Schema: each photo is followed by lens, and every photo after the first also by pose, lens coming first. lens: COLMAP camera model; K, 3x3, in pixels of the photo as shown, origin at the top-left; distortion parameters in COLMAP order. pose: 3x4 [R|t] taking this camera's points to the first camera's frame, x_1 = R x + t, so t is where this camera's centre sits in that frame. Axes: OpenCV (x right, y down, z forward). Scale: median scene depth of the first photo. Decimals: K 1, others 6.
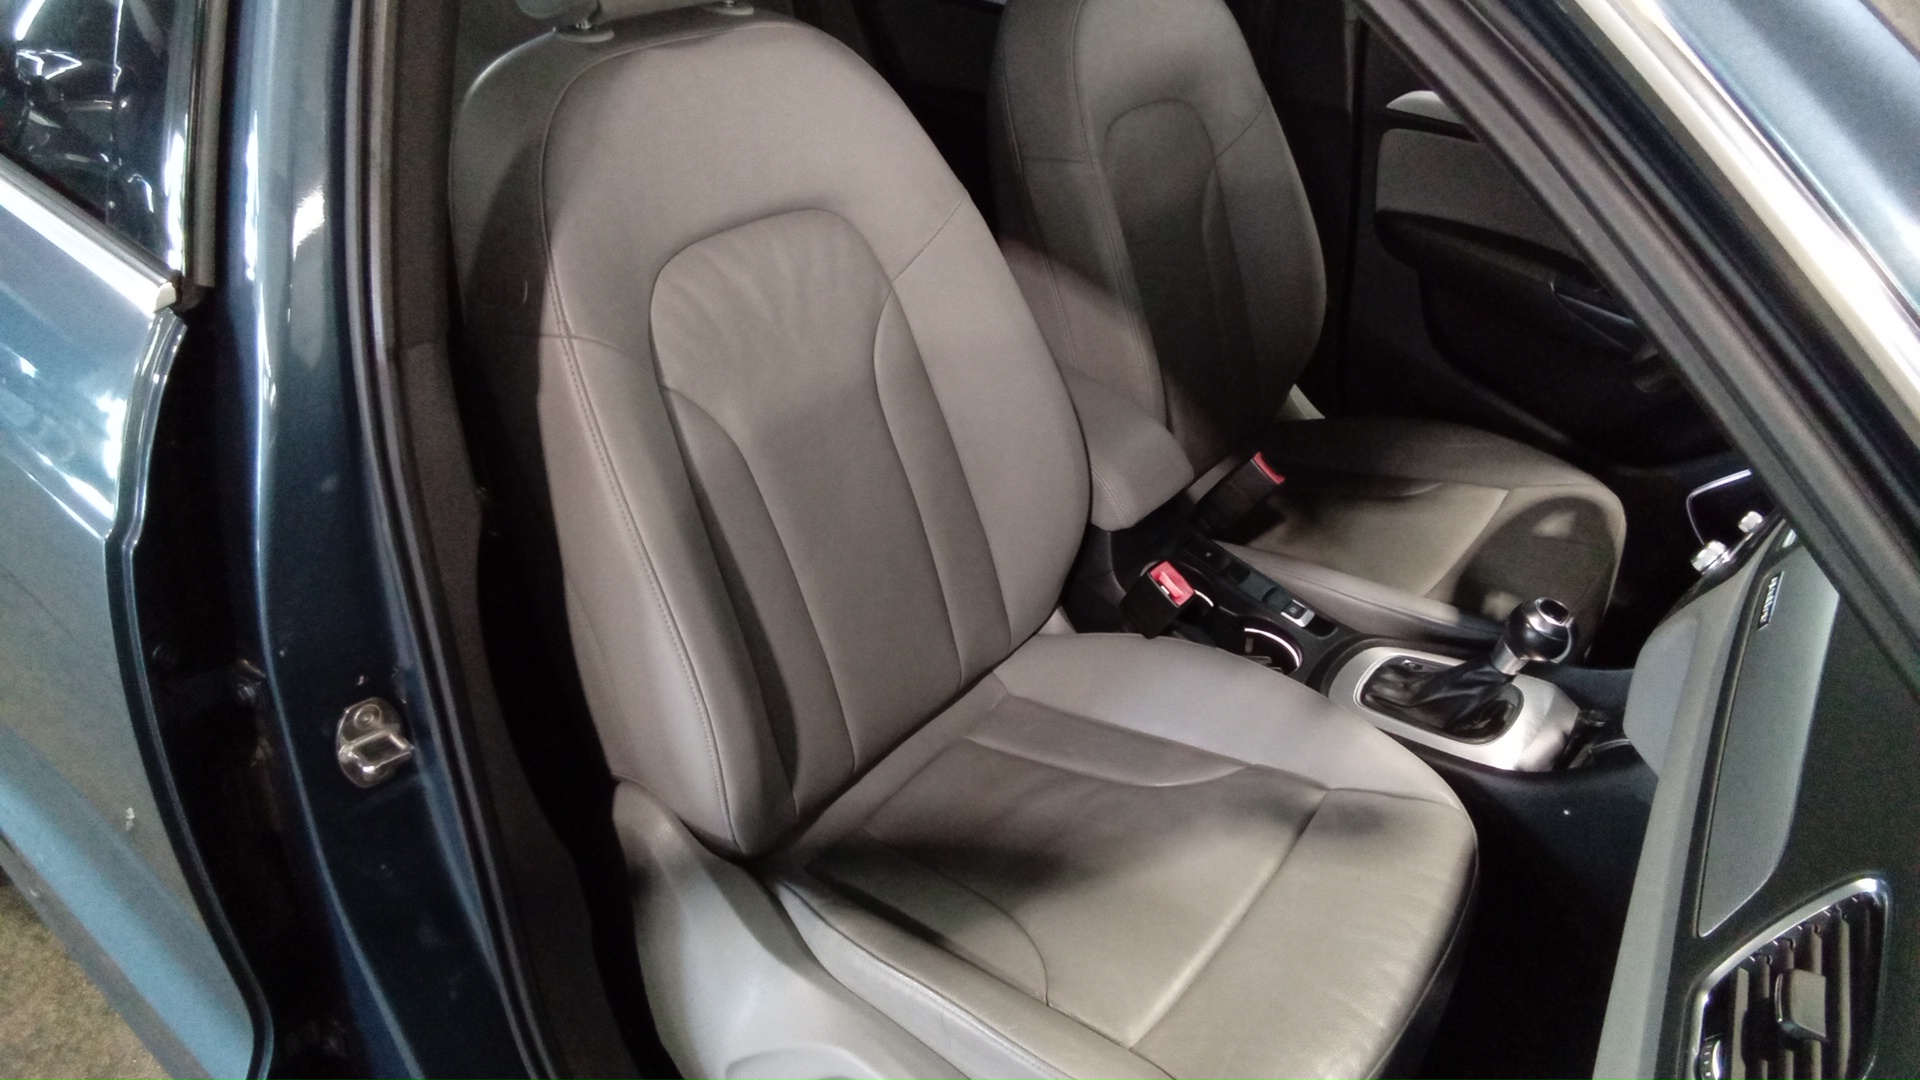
lens RADIAL K [[1313.1, 0, 955.4], [0, 1313.1, 531.9], [0, 0, 1]] dist [0.044096, -0.058148]
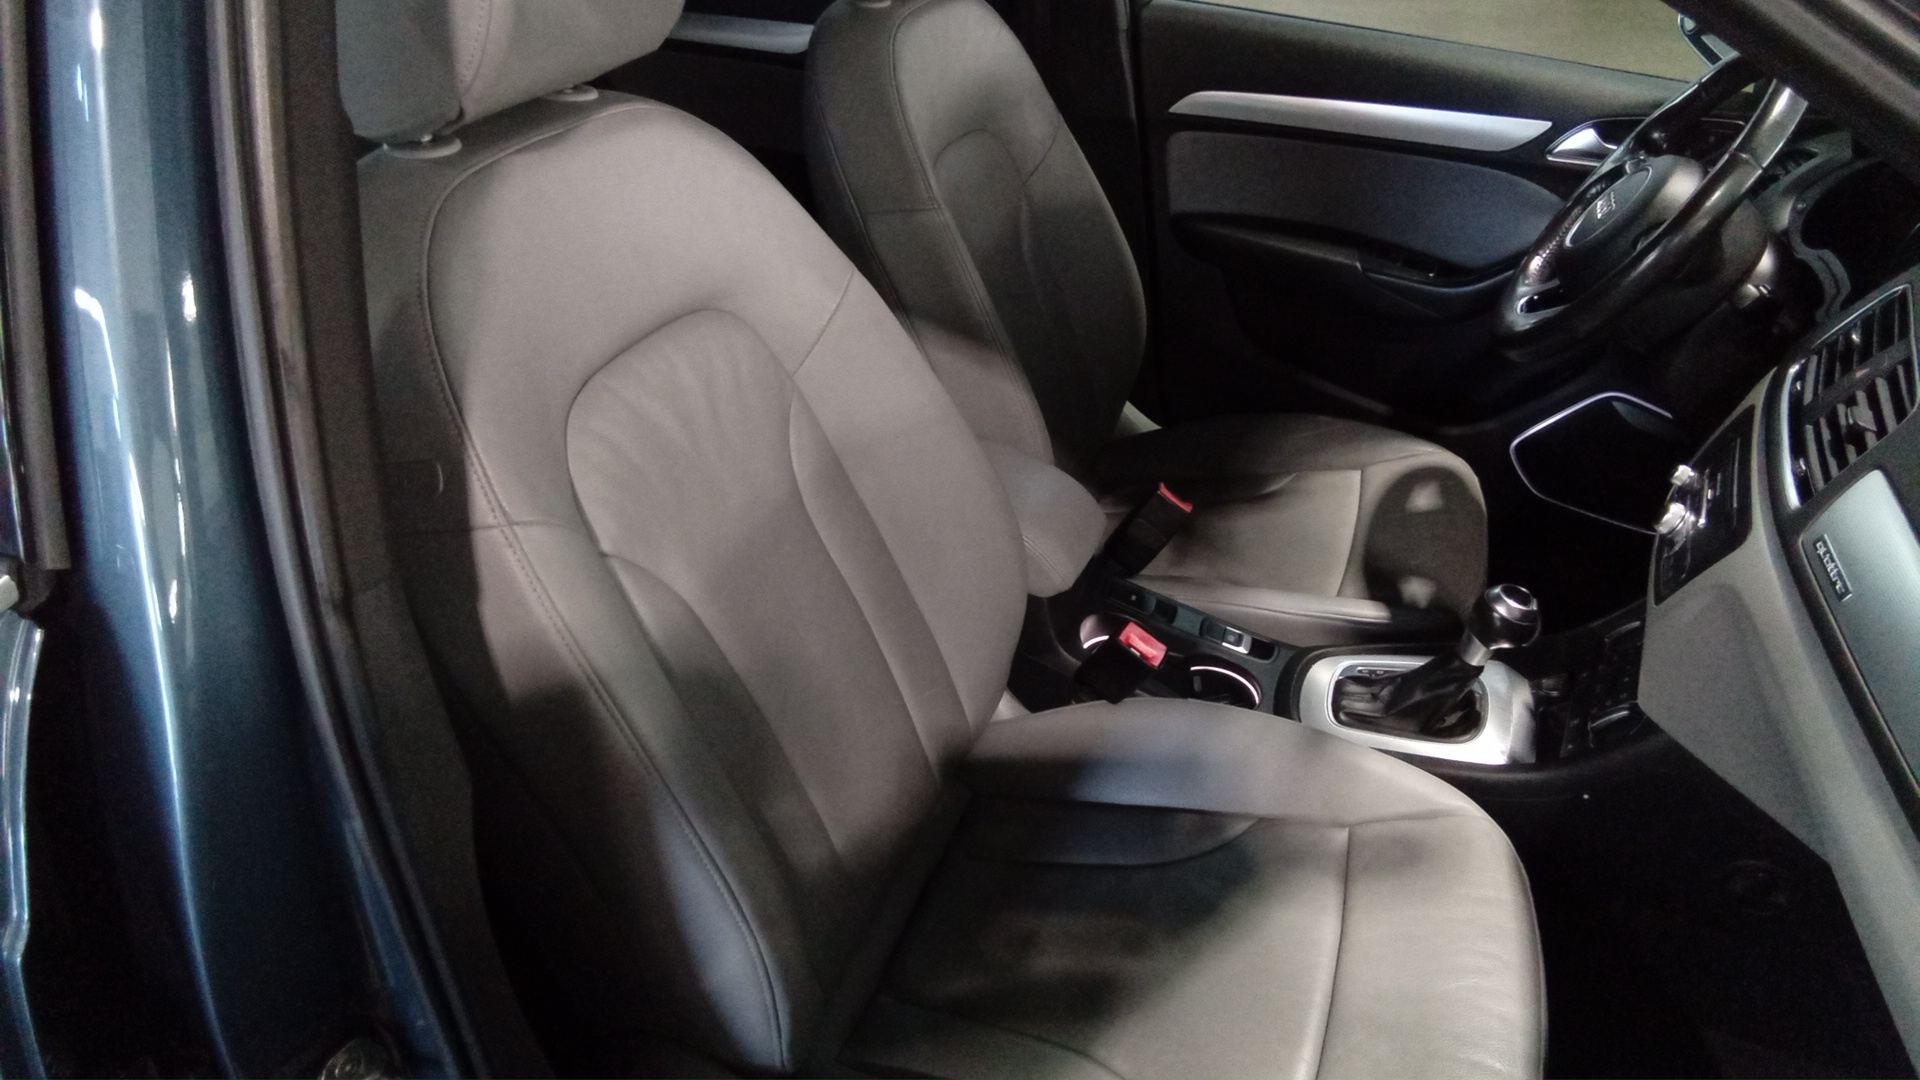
lens RADIAL K [[1313.1, 0, 953.6], [0, 1313.1, 527.9], [0, 0, 1]] dist [0.044096, -0.058148]
pose [[0.956043, -0.186767, 0.226051, -0.154389], [0.190291, 0.981708, 0.006303, -0.071034], [-0.223093, 0.036990, 0.974095, 0.114309]]
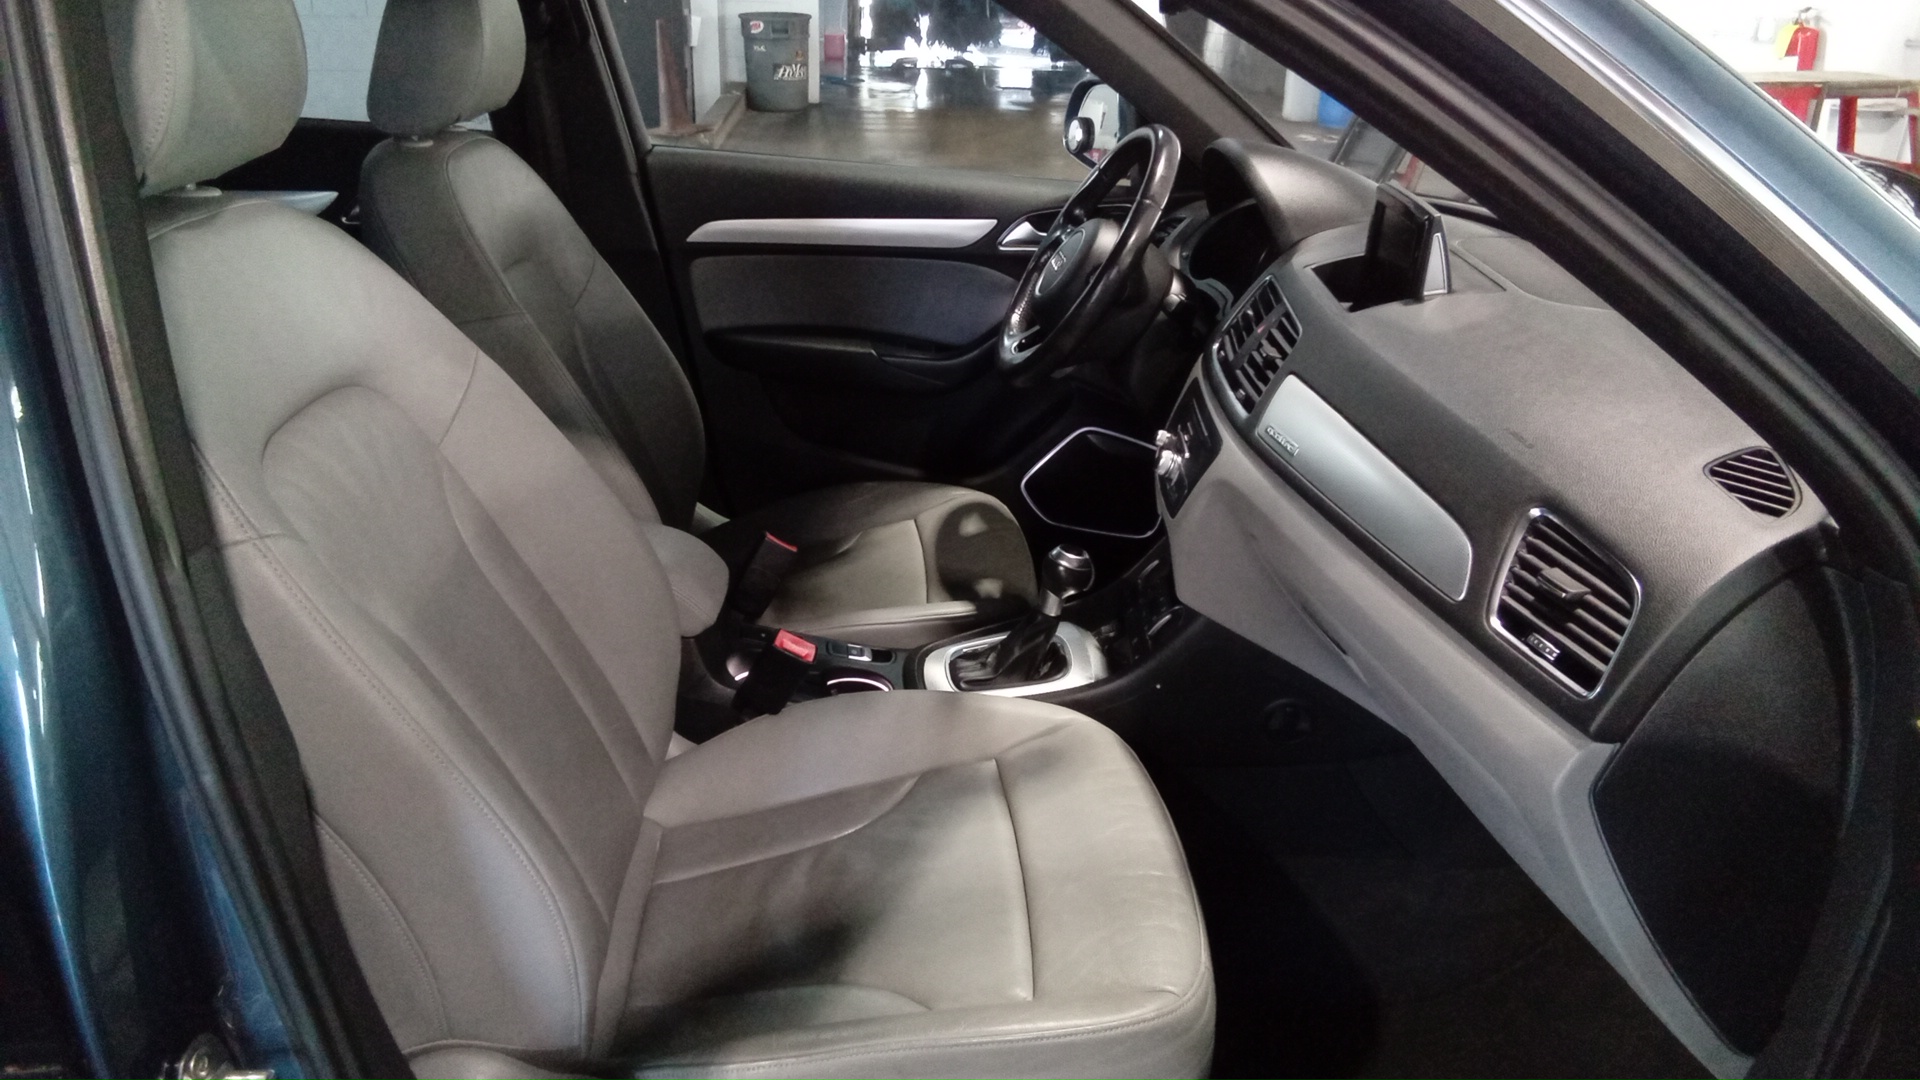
lens RADIAL K [[1313.1, 0, 956.0], [0, 1313.1, 527.7], [0, 0, 1]] dist [0.044096, -0.058148]
pose [[0.749935, -0.294717, 0.592232, -0.326694], [0.384087, 0.922899, -0.027095, 0.028718], [-0.538585, 0.247788, 0.805312, 0.053181]]
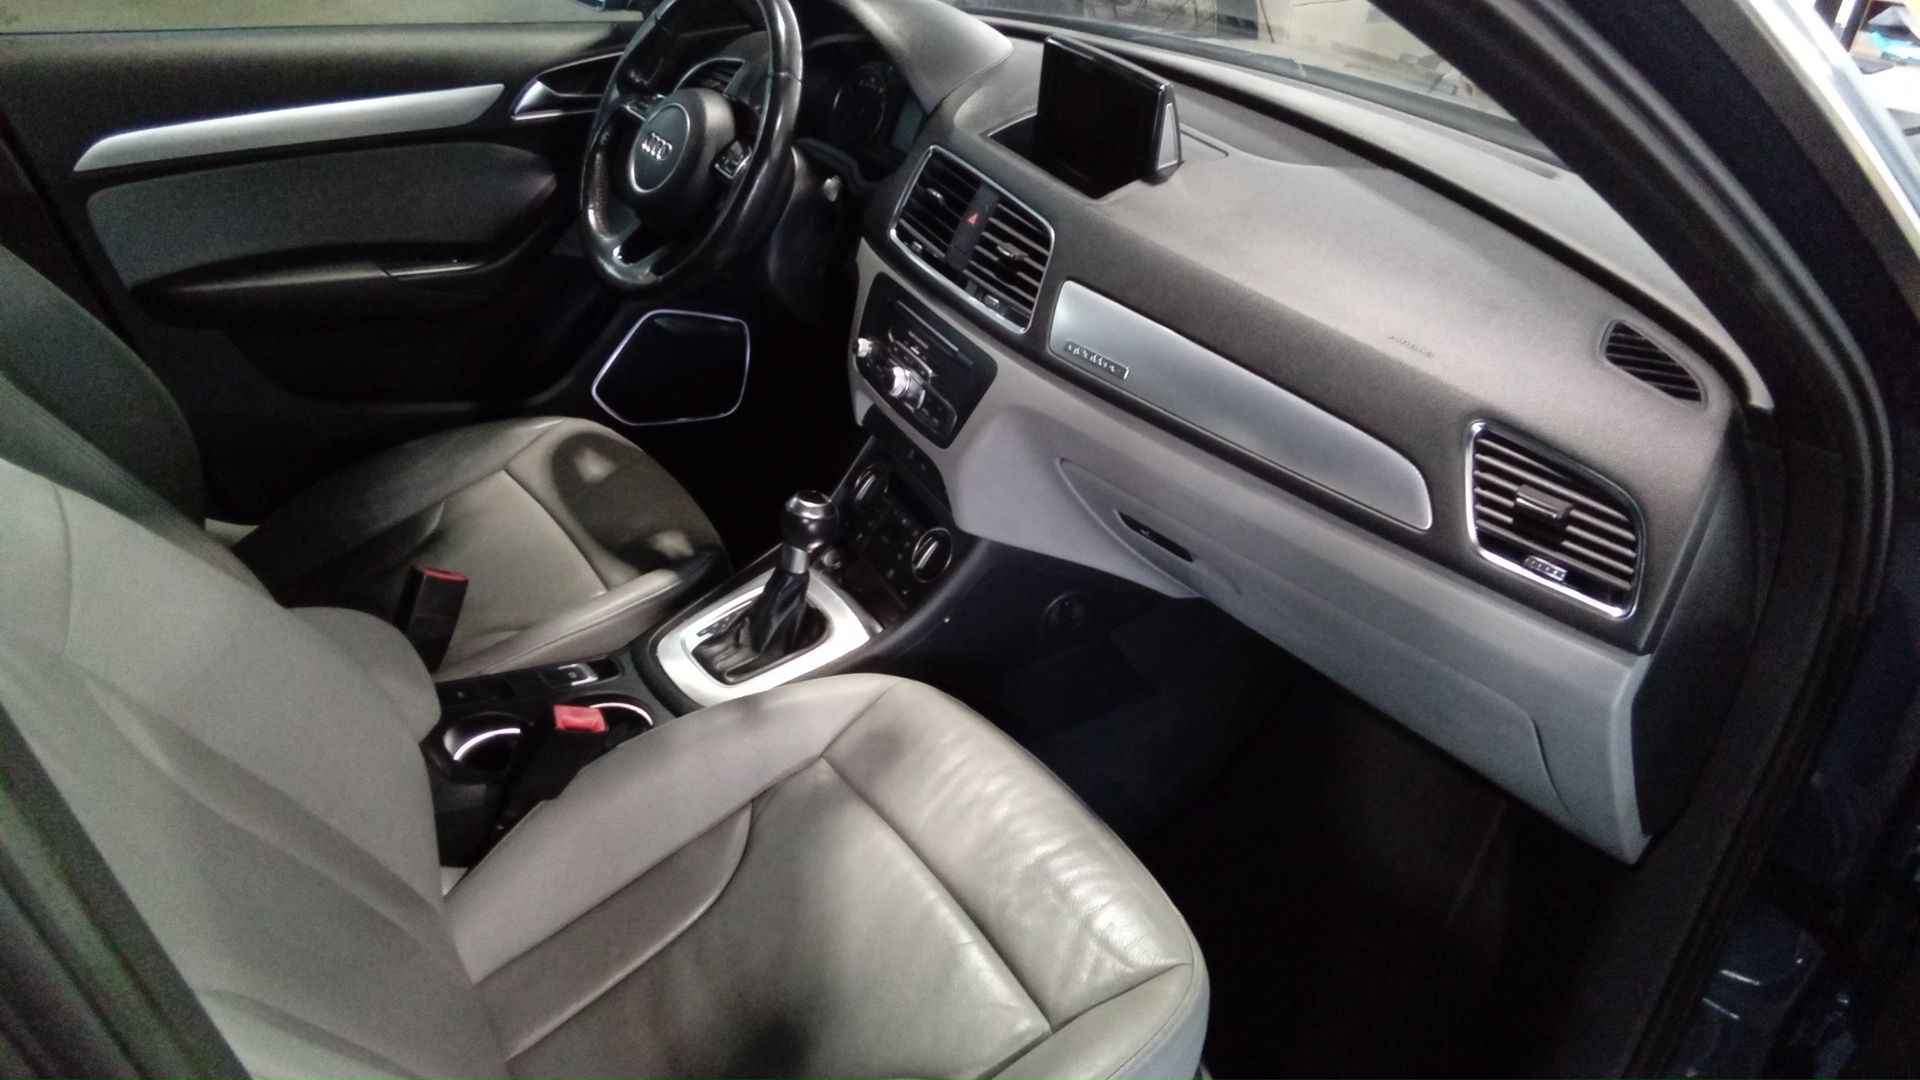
lens RADIAL K [[1313.1, 0, 952.7], [0, 1313.1, 523.6], [0, 0, 1]] dist [0.044096, -0.058148]
pose [[0.302731, -0.550241, 0.778196, -0.346204], [0.514688, 0.781597, 0.352424, -0.229085], [-0.802154, 0.293838, 0.519816, 0.313988]]
